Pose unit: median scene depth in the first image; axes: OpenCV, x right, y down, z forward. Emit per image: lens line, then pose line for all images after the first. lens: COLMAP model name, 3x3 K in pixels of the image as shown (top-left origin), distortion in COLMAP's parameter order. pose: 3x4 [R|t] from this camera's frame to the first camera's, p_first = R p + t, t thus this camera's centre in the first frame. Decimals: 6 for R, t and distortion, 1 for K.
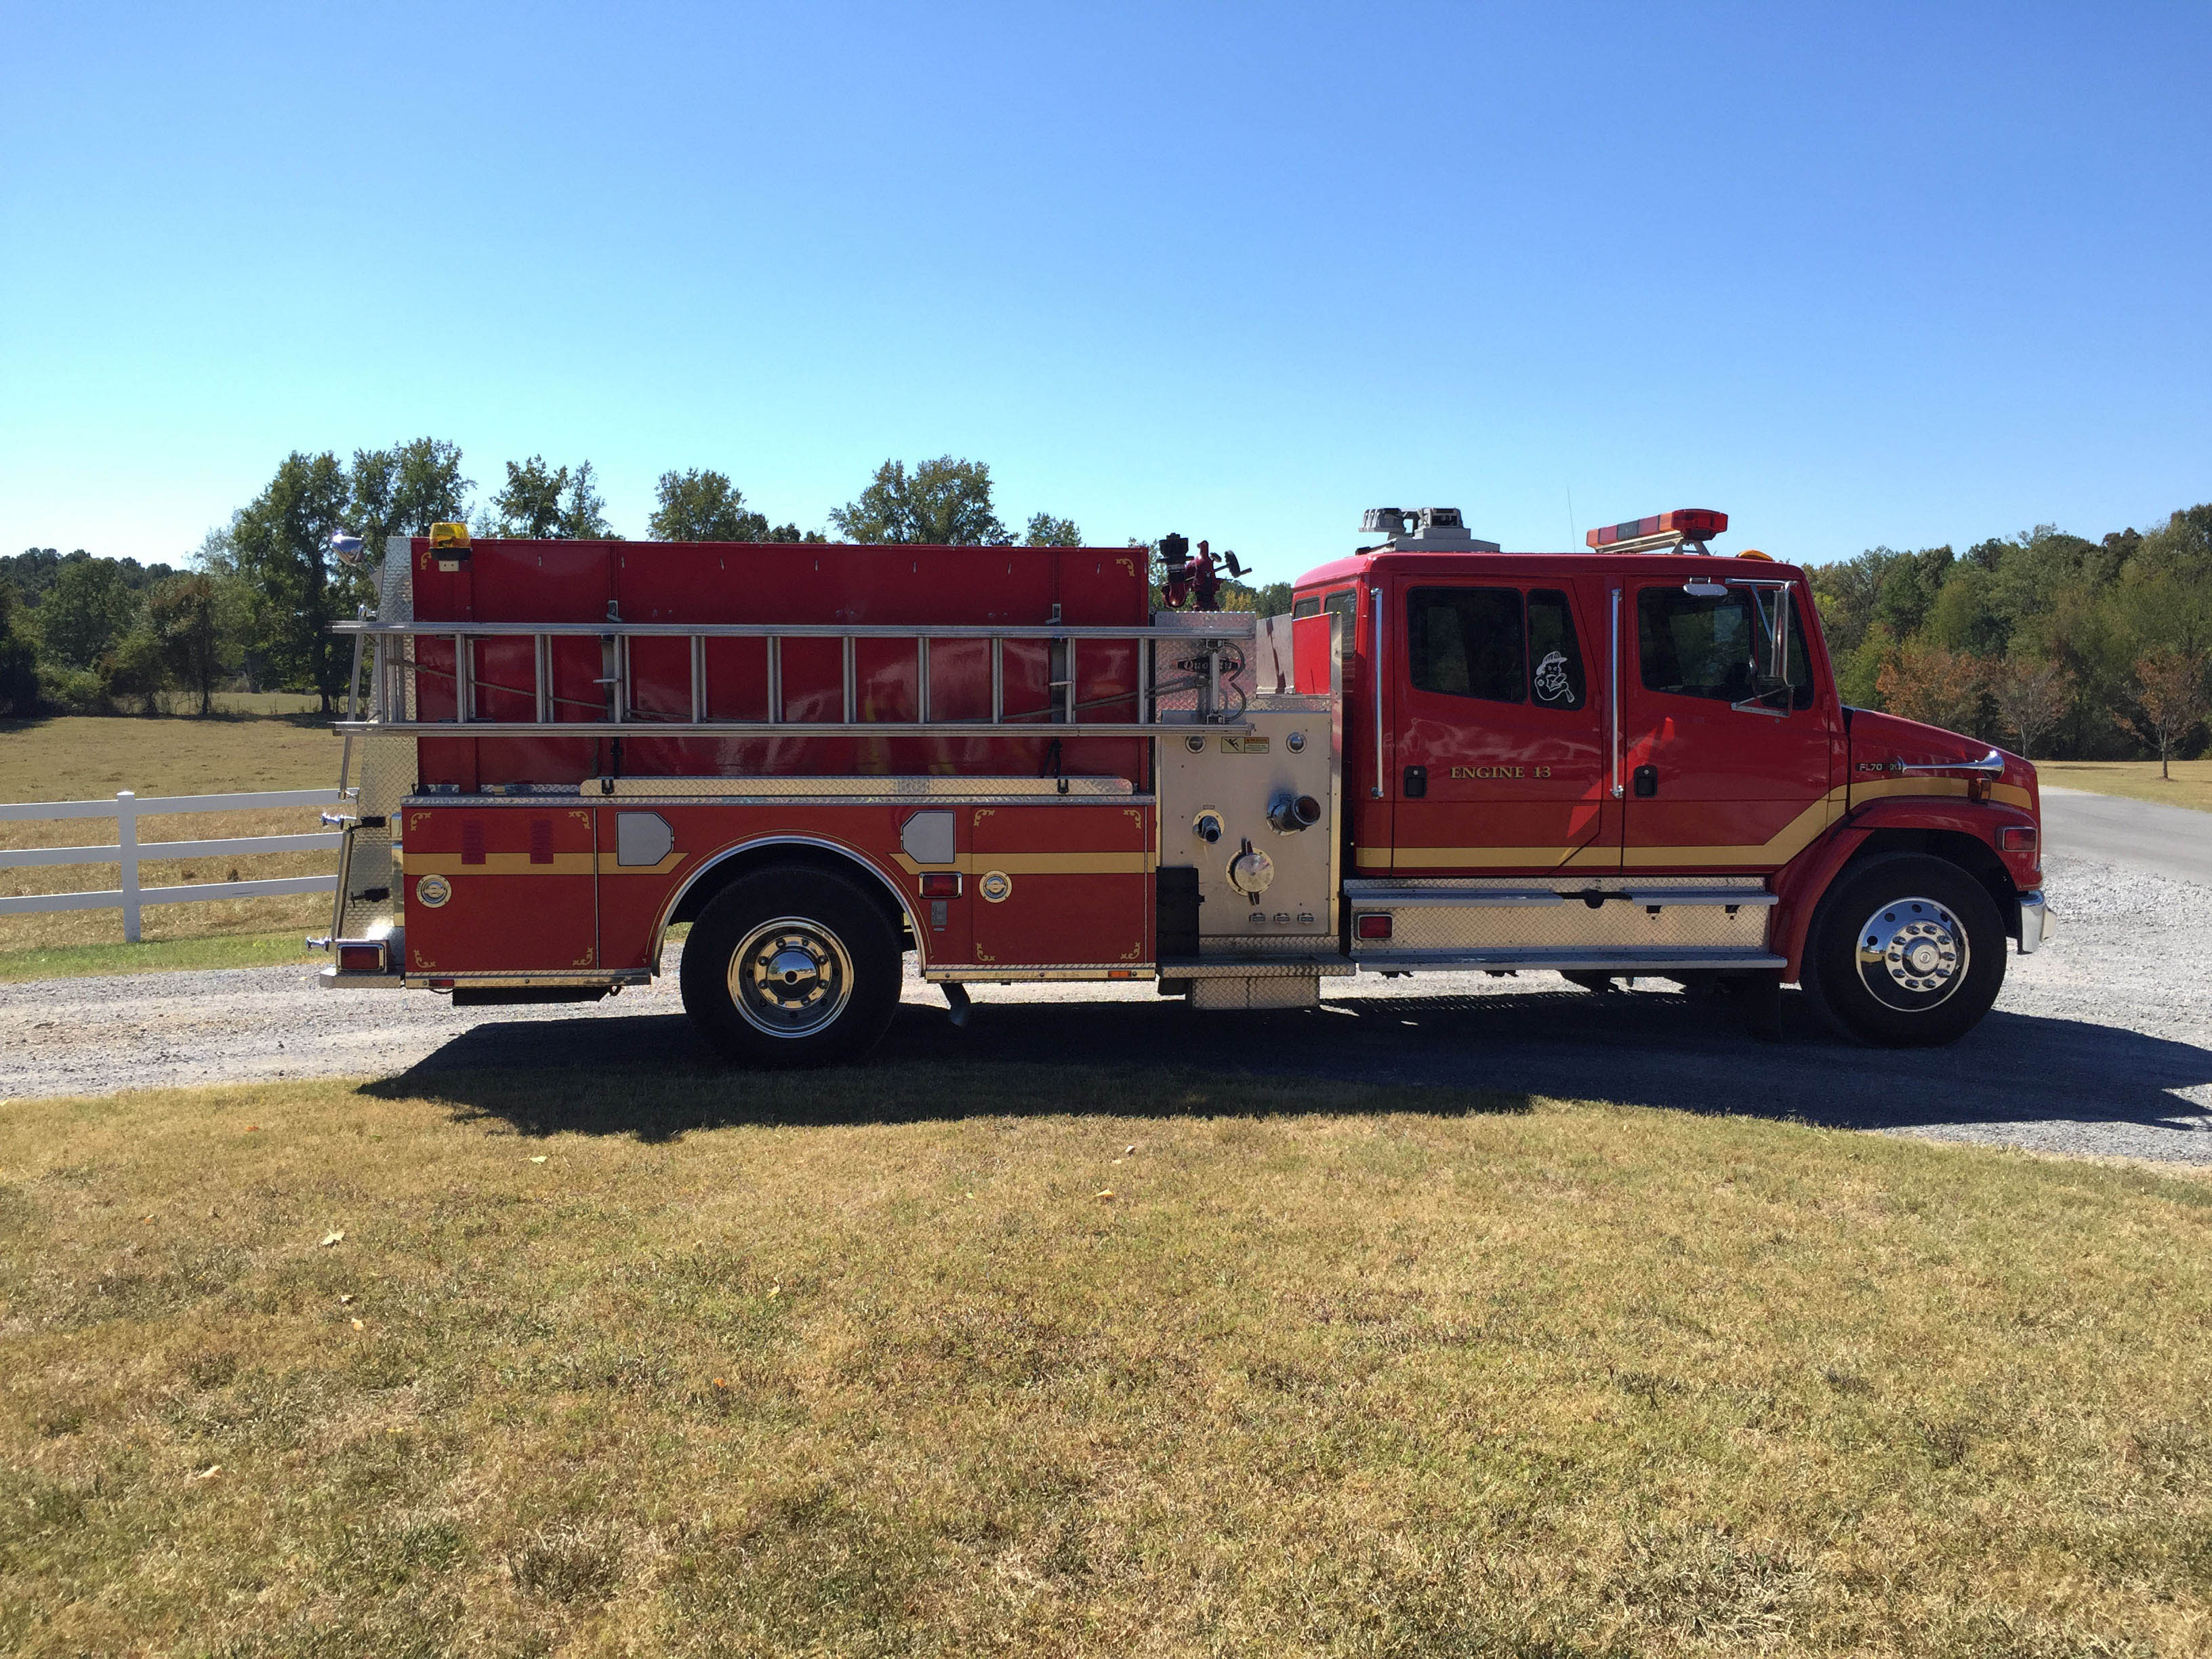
lens RADIAL K [[1893.5, 0, 1106.0], [0, 1893.5, 829.5], [0, 0, 1]] dist [0.087484, -0.124227]
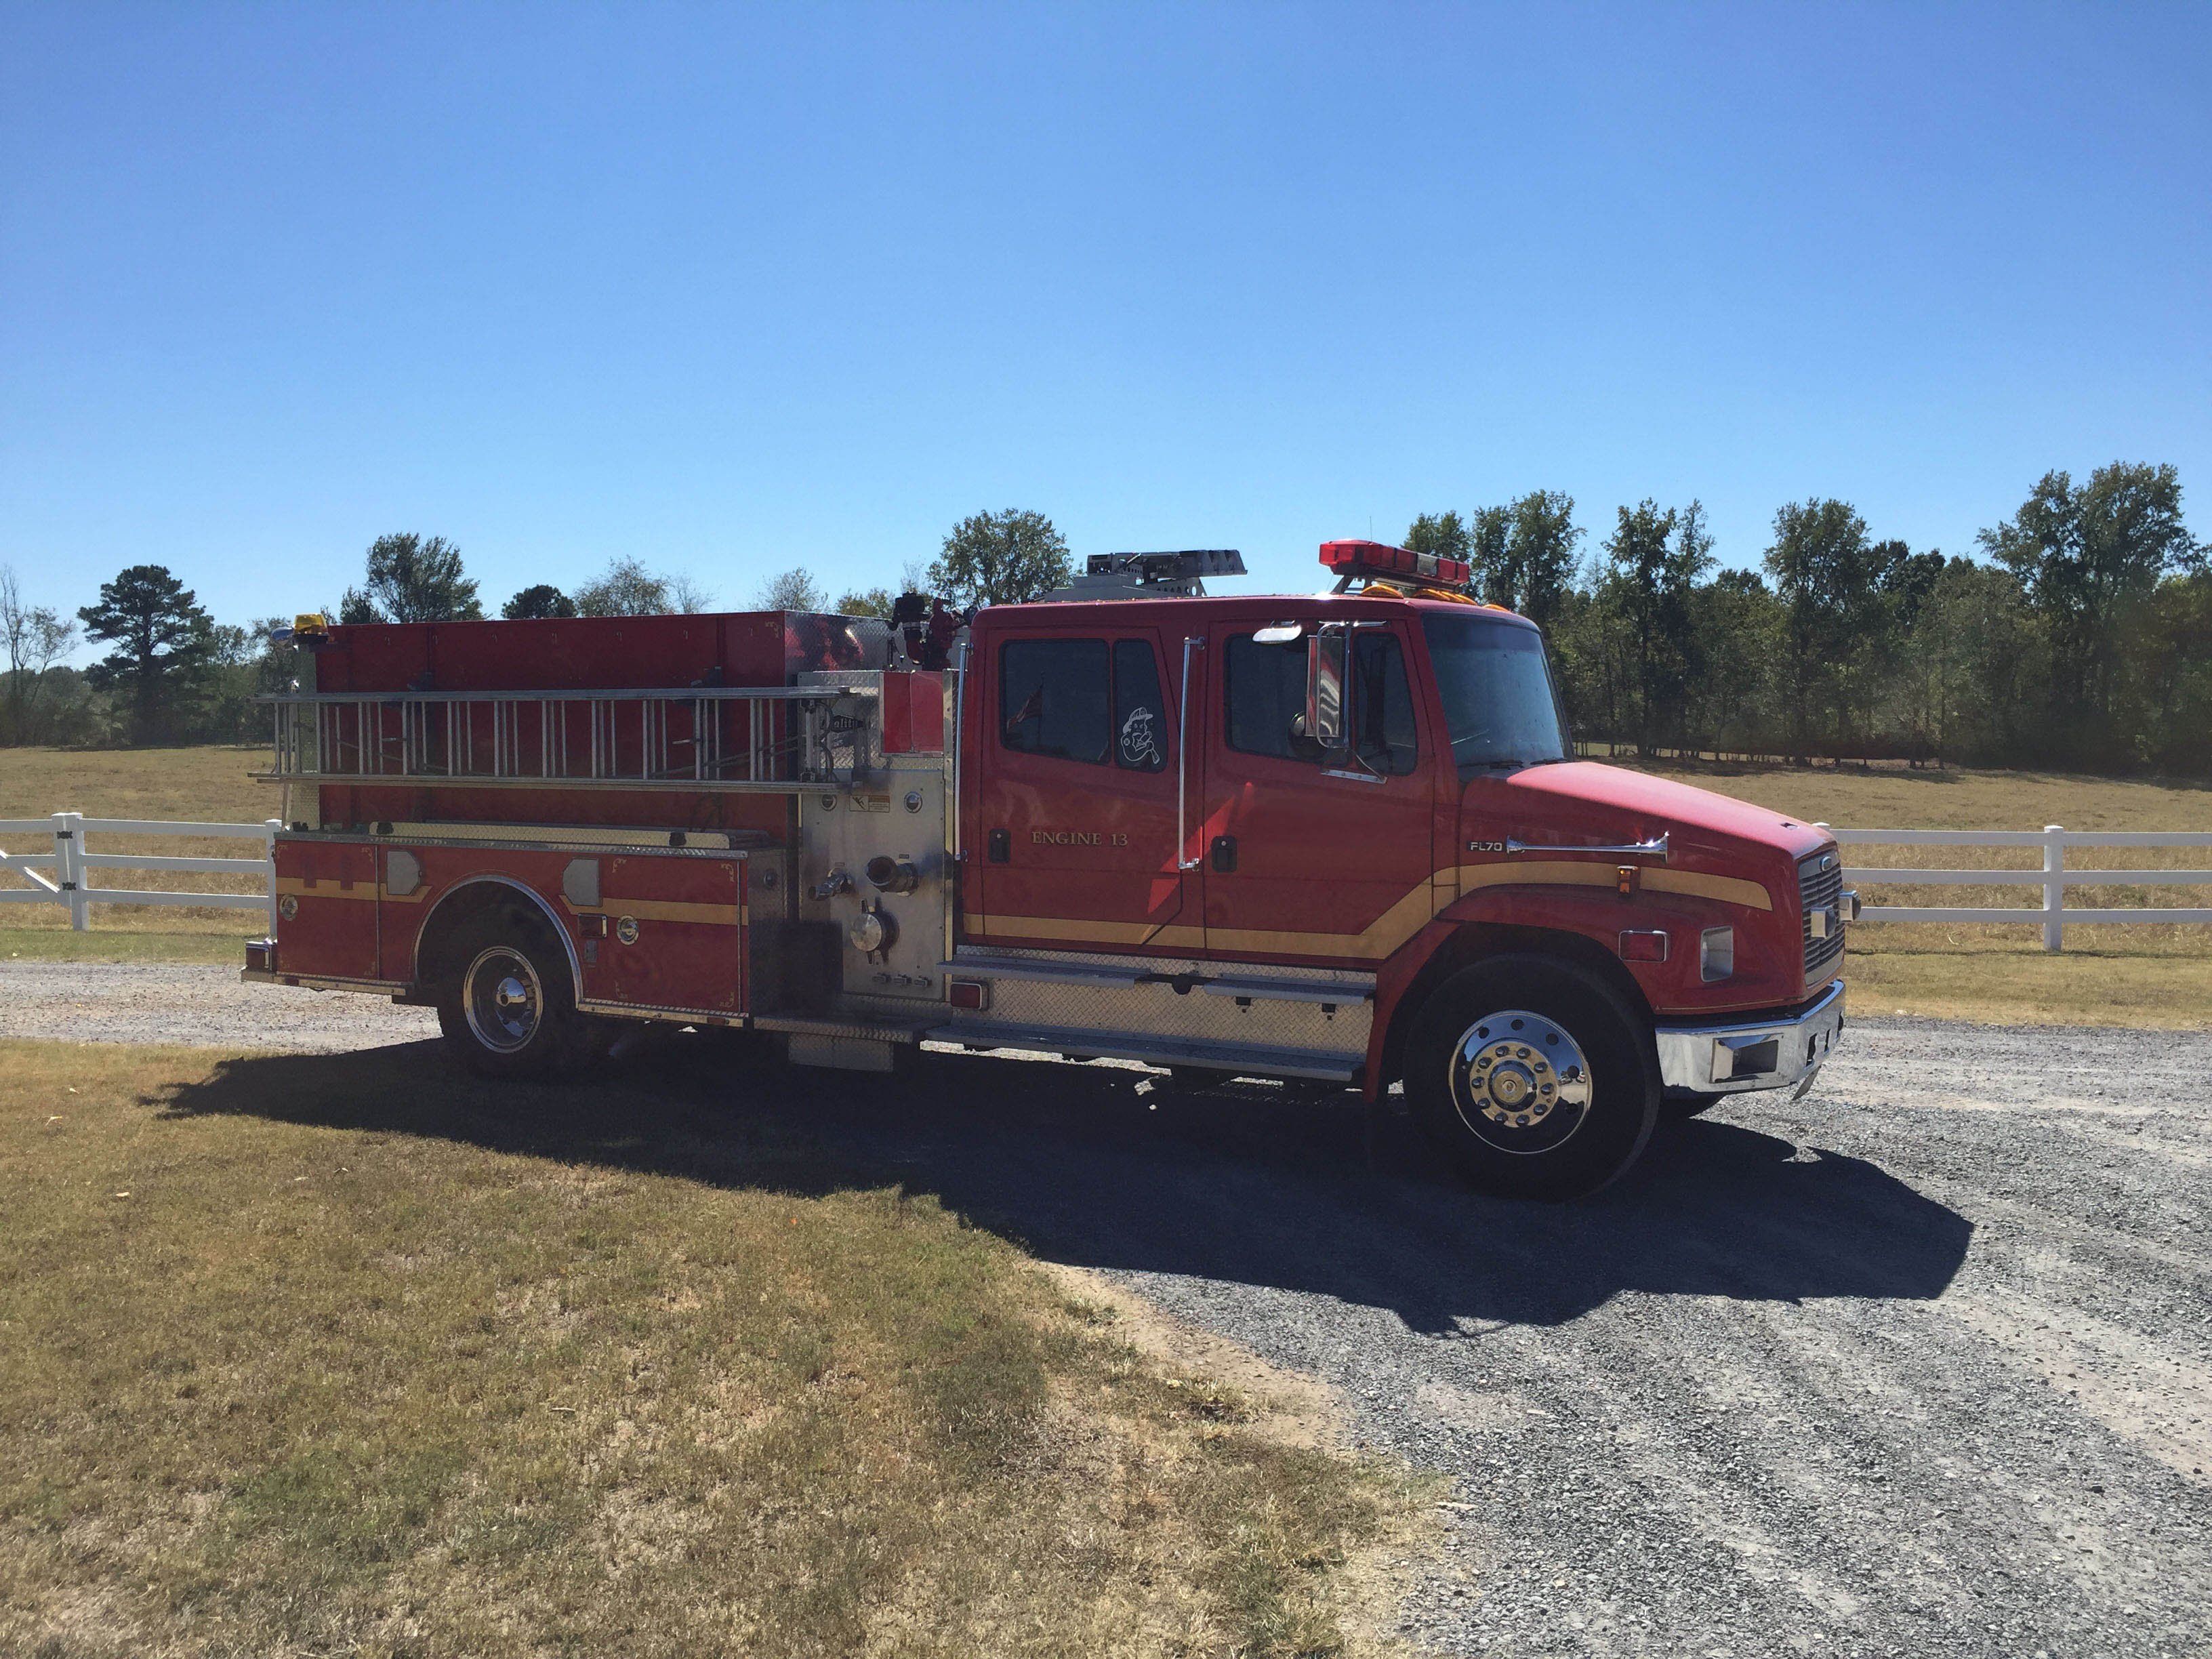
lens RADIAL K [[1893.5, 0, 1106.0], [0, 1893.5, 829.5], [0, 0, 1]] dist [0.087484, -0.124227]
pose [[0.824492, 0.027638, -0.565198, 0.720749], [-0.039473, 0.999183, -0.008722, -0.026294], [0.564495, 0.029501, 0.824909, 0.241751]]
